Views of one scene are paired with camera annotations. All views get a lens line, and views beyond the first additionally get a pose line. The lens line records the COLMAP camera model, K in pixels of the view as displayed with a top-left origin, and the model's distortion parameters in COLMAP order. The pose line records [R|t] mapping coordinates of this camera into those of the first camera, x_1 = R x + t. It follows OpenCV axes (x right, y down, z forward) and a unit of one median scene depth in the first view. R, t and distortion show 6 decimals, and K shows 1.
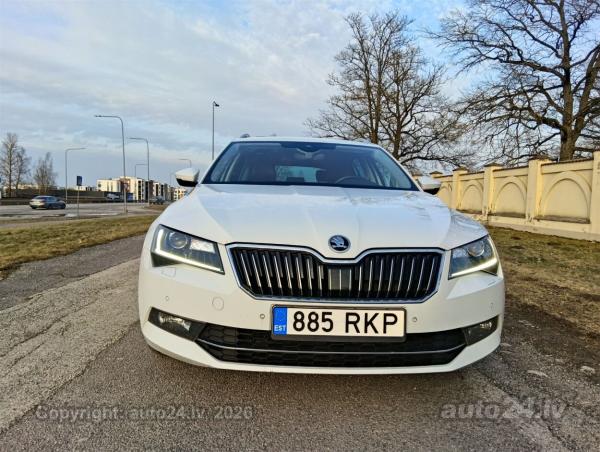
lens RADIAL K [[472.6, 0, 300.0], [0, 472.6, 226.0], [0, 0, 1]] dist [0.055853, -0.103484]
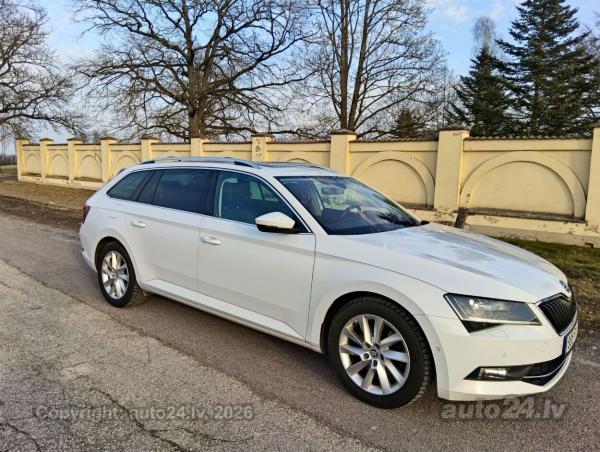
lens RADIAL K [[472.6, 0, 300.0], [0, 472.6, 226.0], [0, 0, 1]] dist [0.055853, -0.103484]
pose [[0.646327, -0.098125, 0.756725, -0.149212], [0.026825, 0.994006, 0.105981, -0.031877], [-0.762589, -0.048199, 0.645085, 0.061141]]
